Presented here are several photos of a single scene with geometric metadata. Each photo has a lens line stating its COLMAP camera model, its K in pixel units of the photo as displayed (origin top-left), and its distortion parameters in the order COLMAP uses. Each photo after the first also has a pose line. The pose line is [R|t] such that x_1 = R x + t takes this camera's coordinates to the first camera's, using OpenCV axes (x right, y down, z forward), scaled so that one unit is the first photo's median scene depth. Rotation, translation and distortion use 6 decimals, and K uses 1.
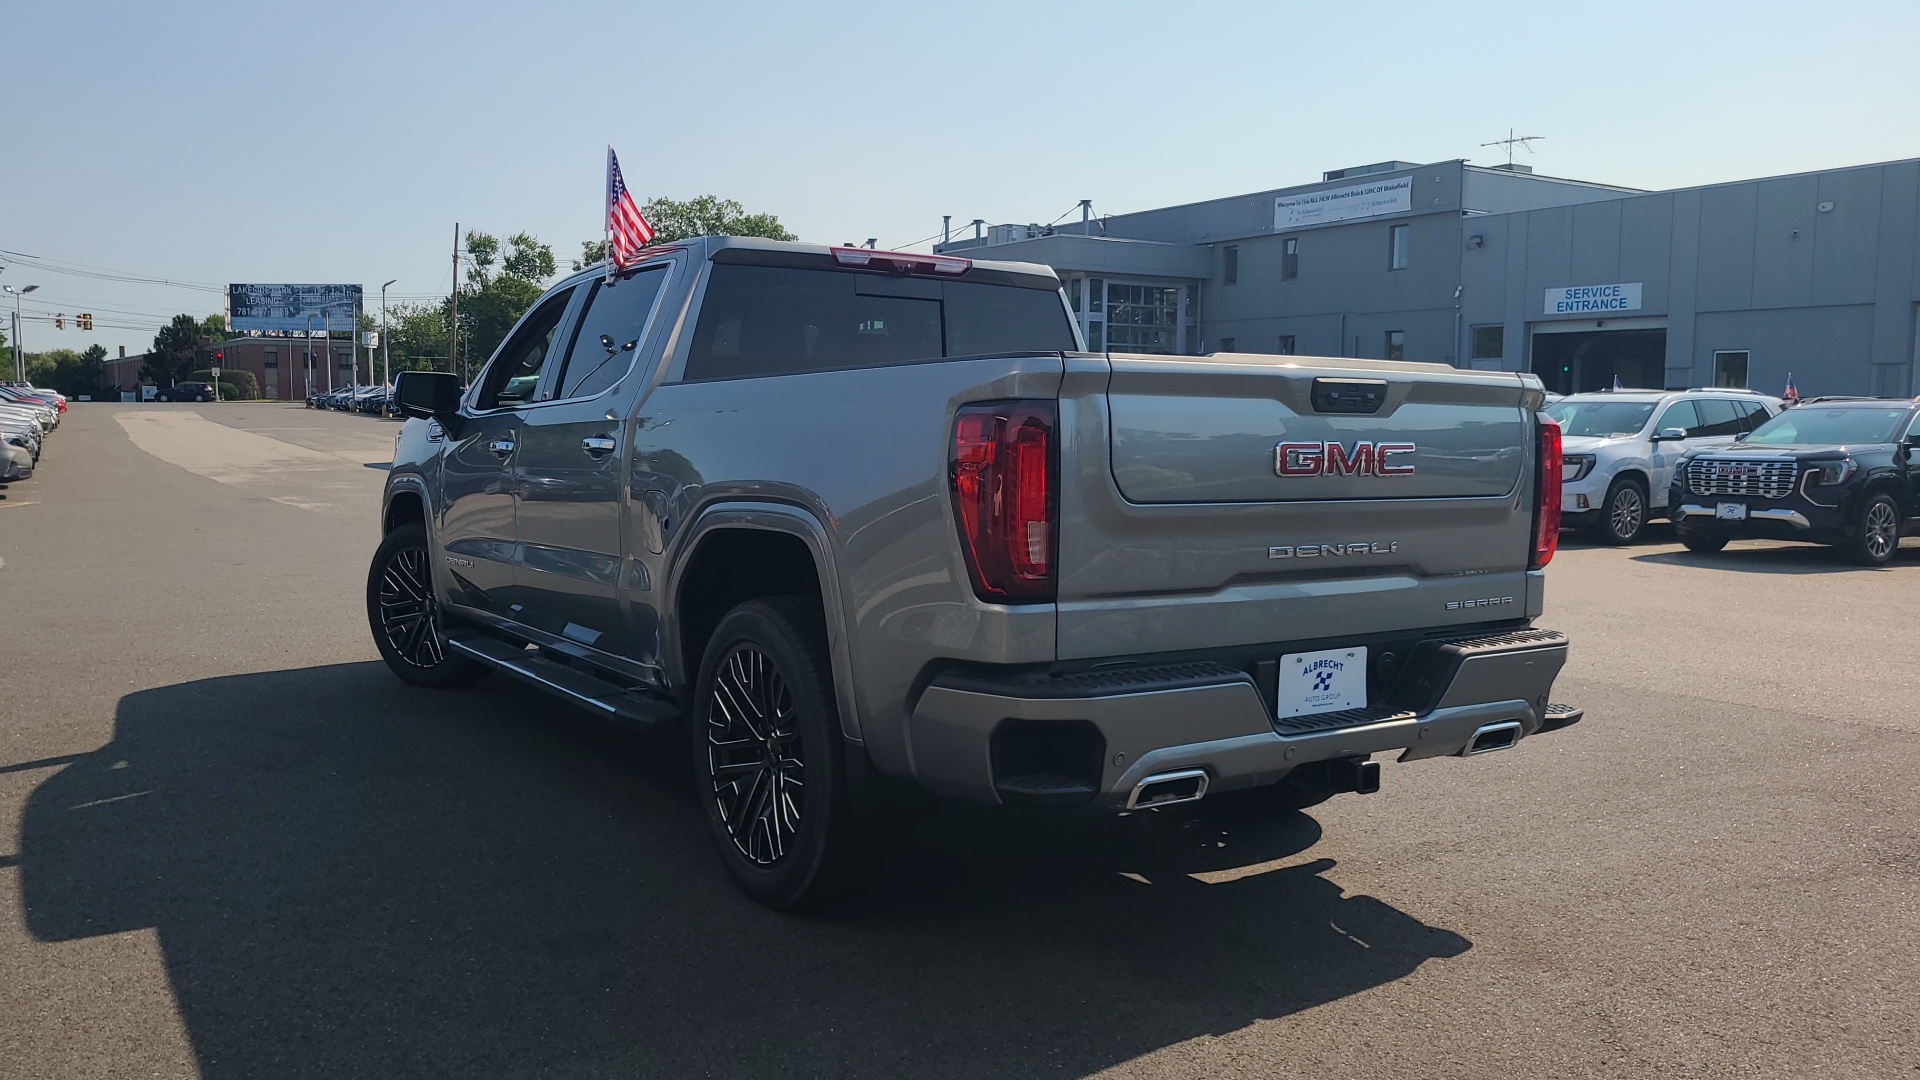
lens RADIAL K [[1441.4, 0, 937.5], [0, 1441.4, 537.2], [0, 0, 1]] dist [0.058532, -0.035659]
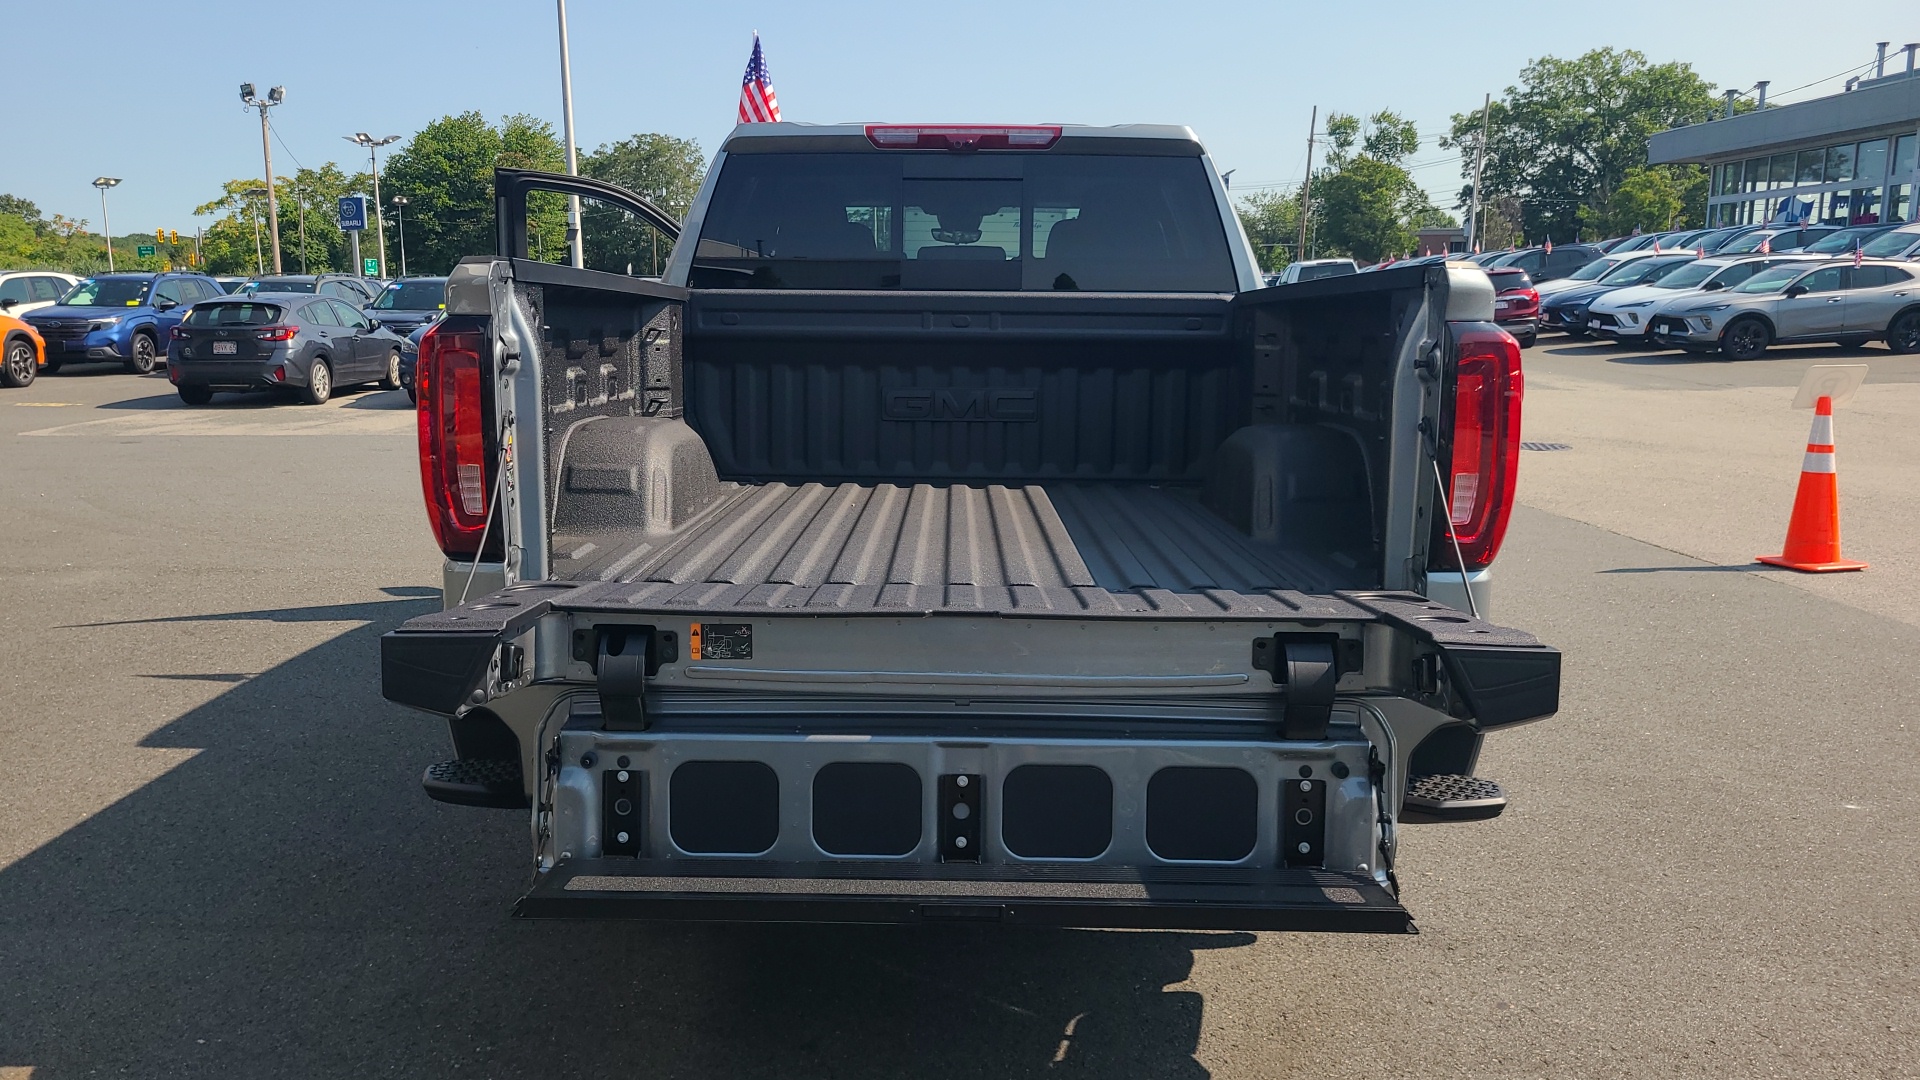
lens RADIAL K [[1441.4, 0, 937.5], [0, 1441.4, 537.2], [0, 0, 1]] dist [0.058532, -0.035659]
pose [[0.828055, 0.085573, -0.554077, 0.476330], [-0.042068, 0.994980, 0.090797, -0.029390], [0.559066, -0.051876, 0.827499, 0.258852]]
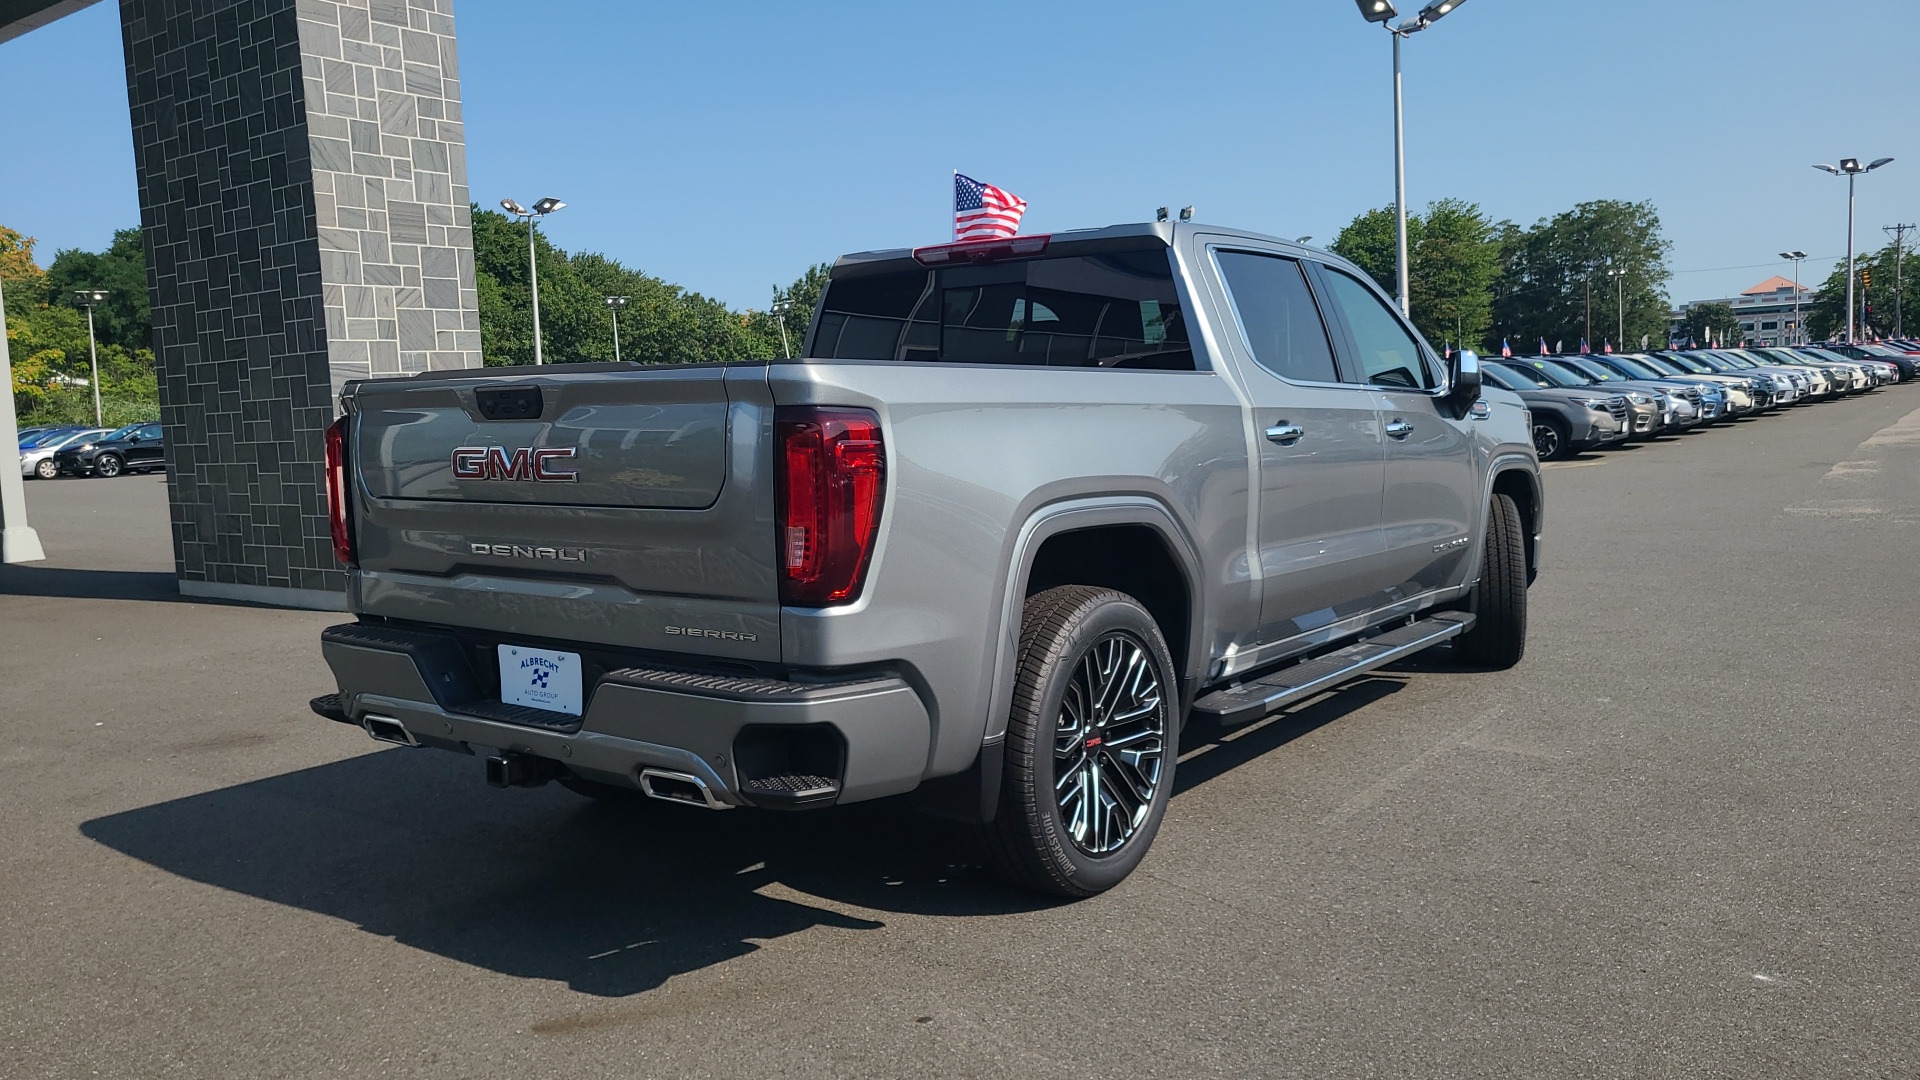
lens RADIAL K [[1451.3, 0, 932.4], [0, 1451.3, 543.6], [0, 0, 1]] dist [0.067112, -0.042244]
pose [[0.331995, 0.071030, -0.940603, 0.945371], [-0.037471, 0.997367, 0.062091, -0.050891], [0.942537, 0.014631, 0.333782, 0.648677]]
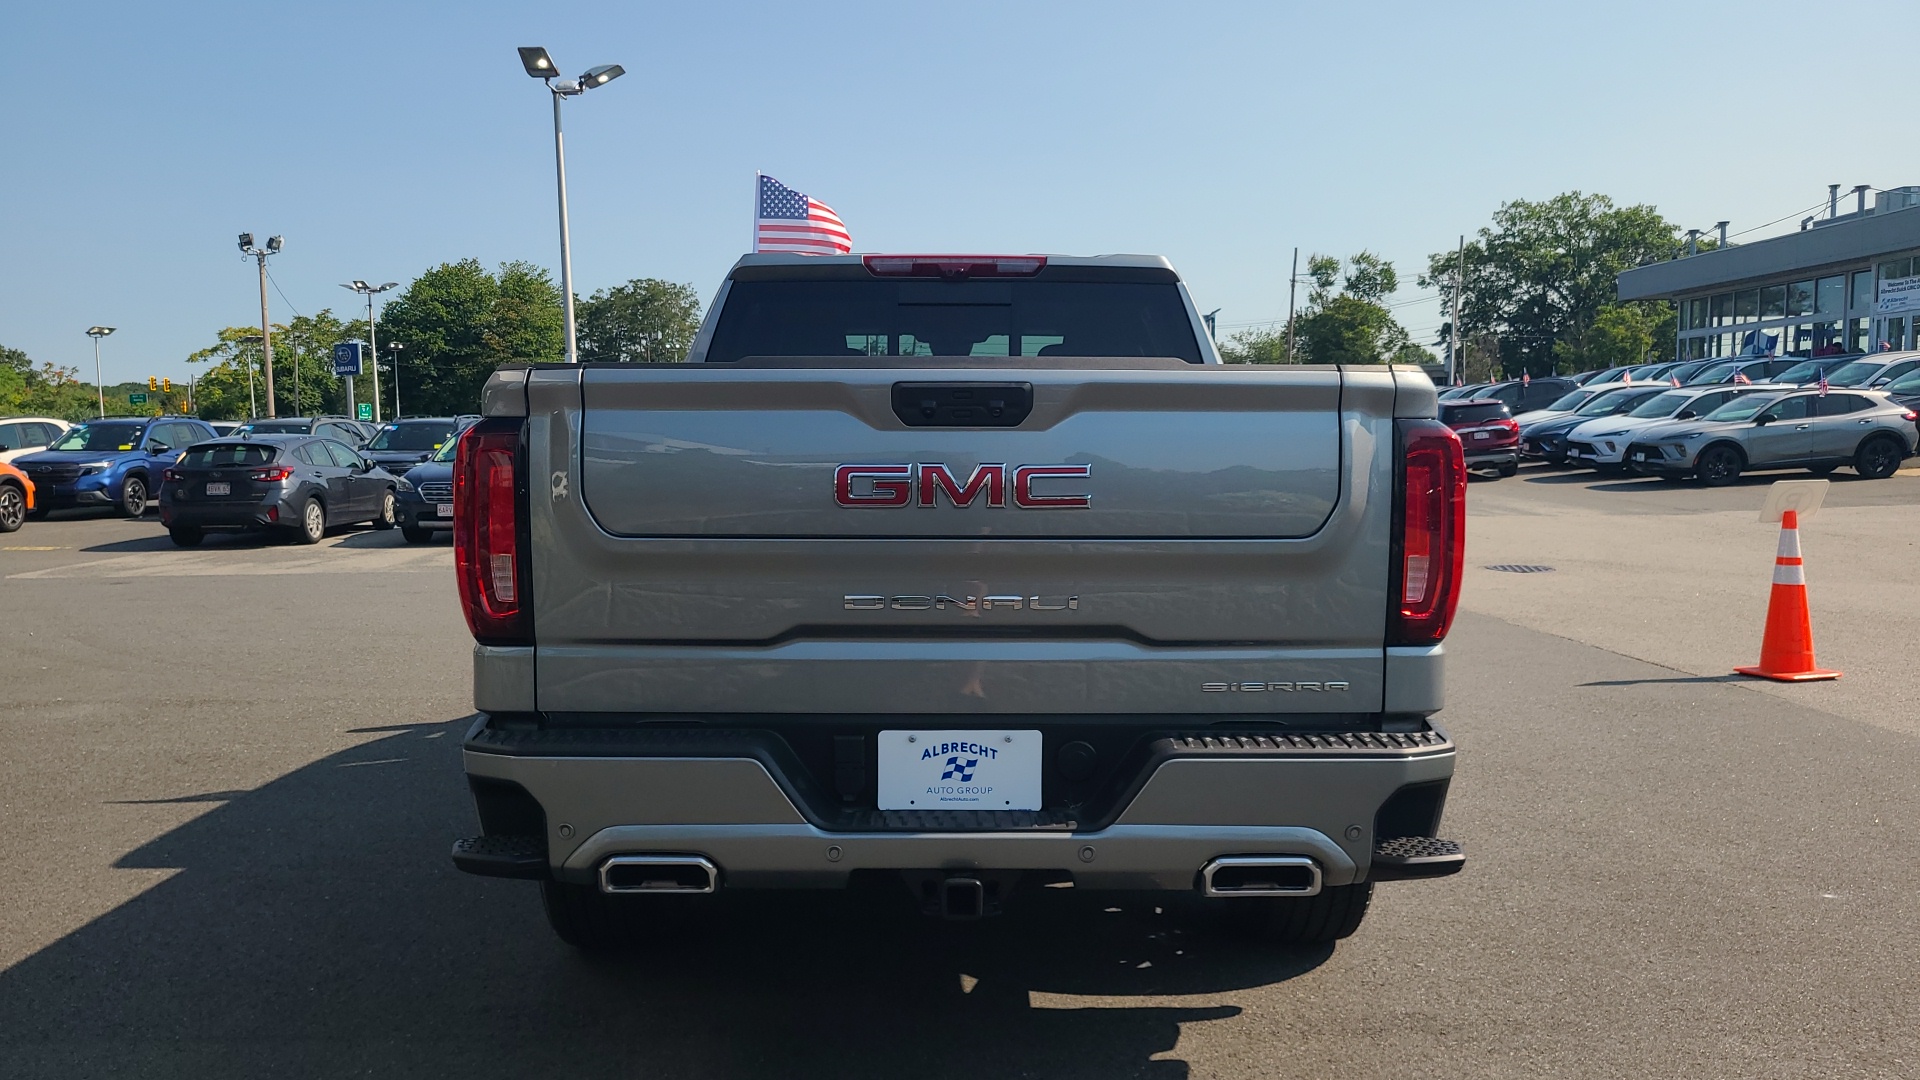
lens RADIAL K [[1444.0, 0, 967.8], [0, 1444.0, 558.6], [0, 0, 1]] dist [0.059510, -0.040860]
pose [[0.841681, 0.030875, -0.539092, 0.487942], [-0.030115, 0.999494, 0.010225, -0.016062], [0.539135, 0.007628, 0.842185, 0.243008]]
